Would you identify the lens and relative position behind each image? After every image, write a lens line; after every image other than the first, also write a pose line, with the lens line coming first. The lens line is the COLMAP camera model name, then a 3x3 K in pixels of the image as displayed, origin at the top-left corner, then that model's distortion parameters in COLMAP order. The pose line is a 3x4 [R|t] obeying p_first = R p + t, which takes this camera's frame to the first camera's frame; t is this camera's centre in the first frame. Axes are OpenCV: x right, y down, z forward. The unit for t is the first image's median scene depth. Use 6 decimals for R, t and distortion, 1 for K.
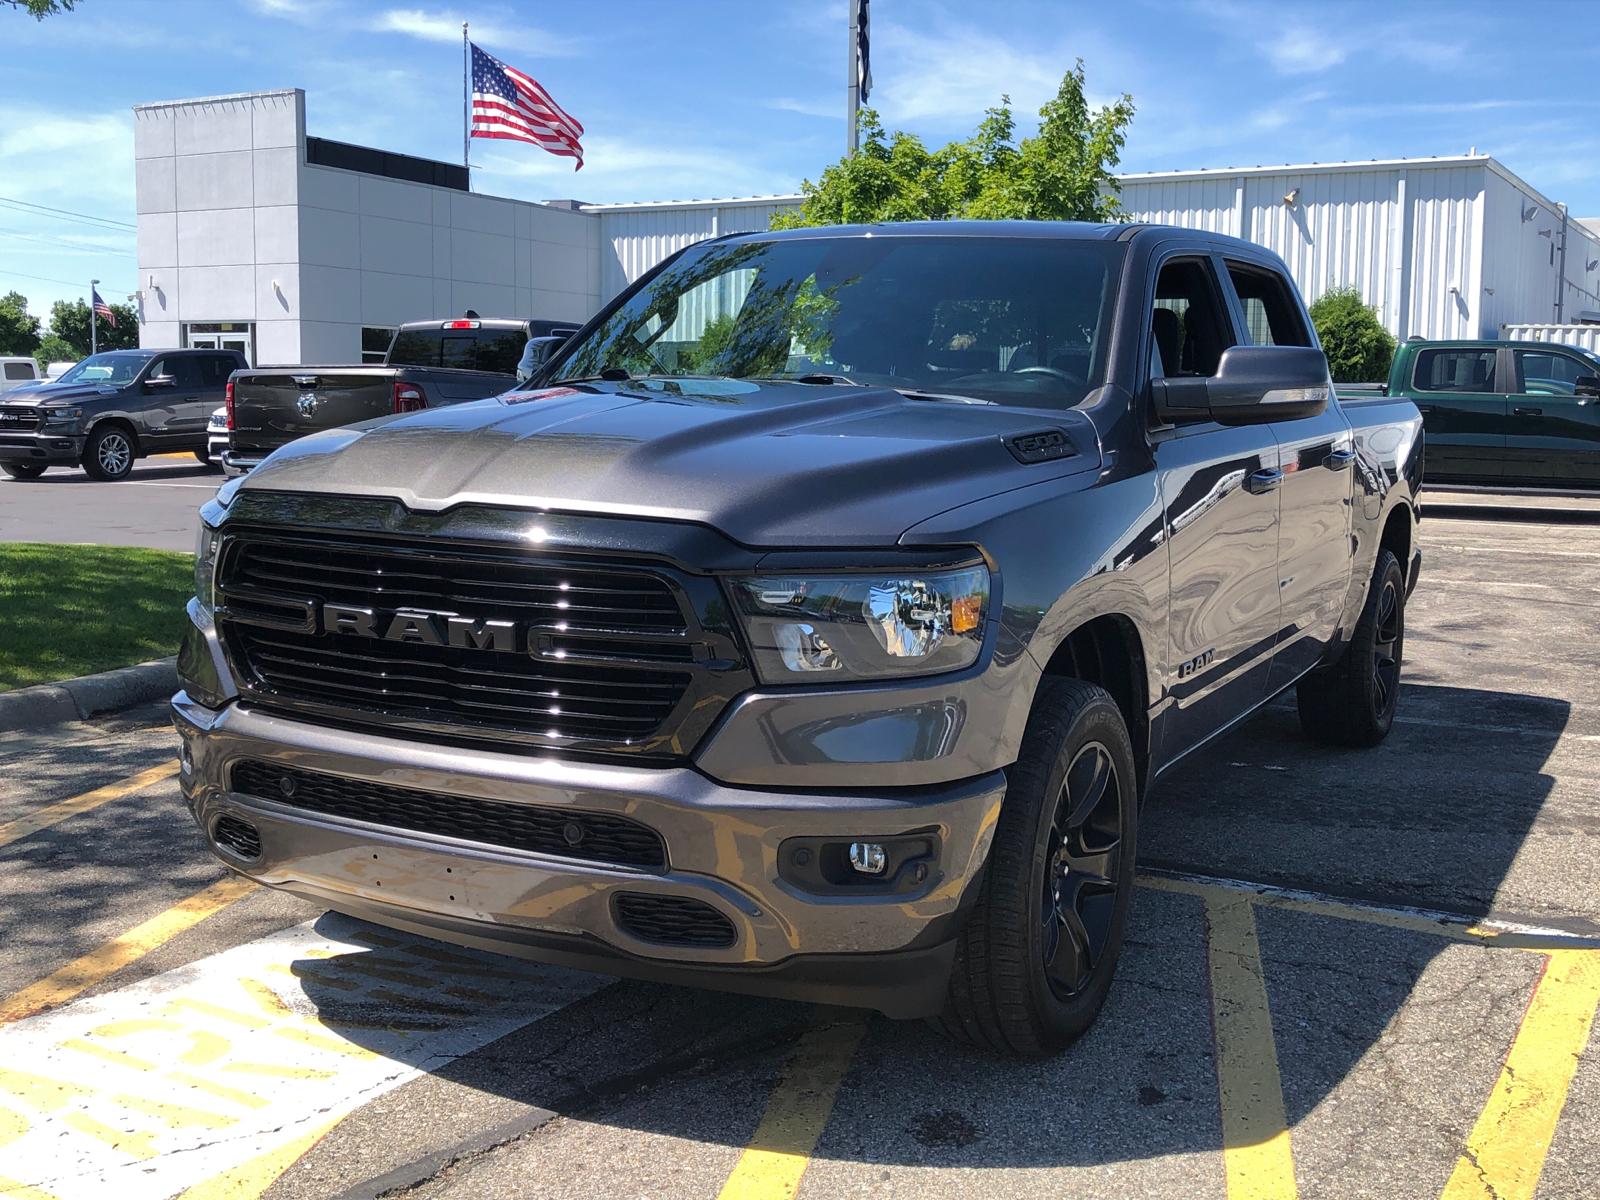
lens RADIAL K [[1725.5, 0, 800.0], [0, 1725.5, 600.0], [0, 0, 1]] dist [-0.015497, -0.003757]
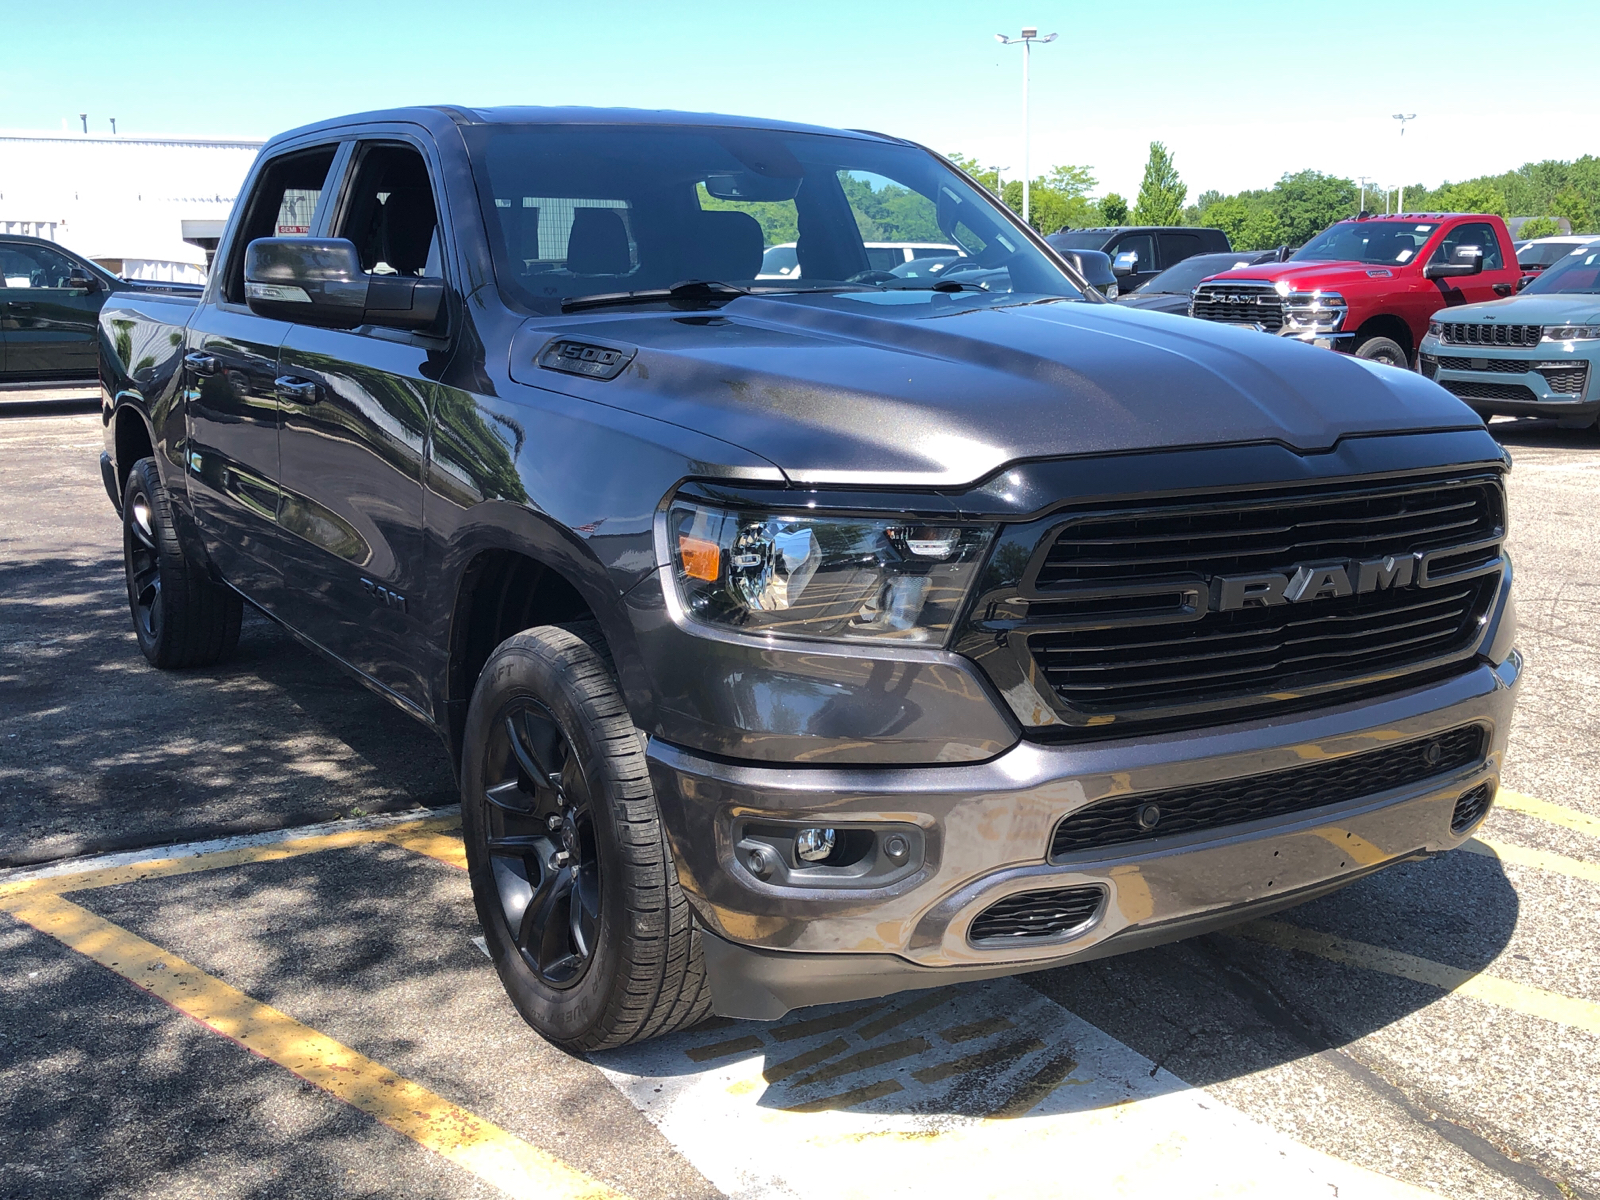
lens RADIAL K [[1640.7, 0, 800.0], [0, 1640.7, 600.0], [0, 0, 1]] dist [0.001106, -0.106248]
pose [[0.520572, -0.186245, 0.833257, -0.868365], [0.124903, 0.982032, 0.141466, -0.104021], [-0.844632, 0.030433, 0.534481, 0.633273]]
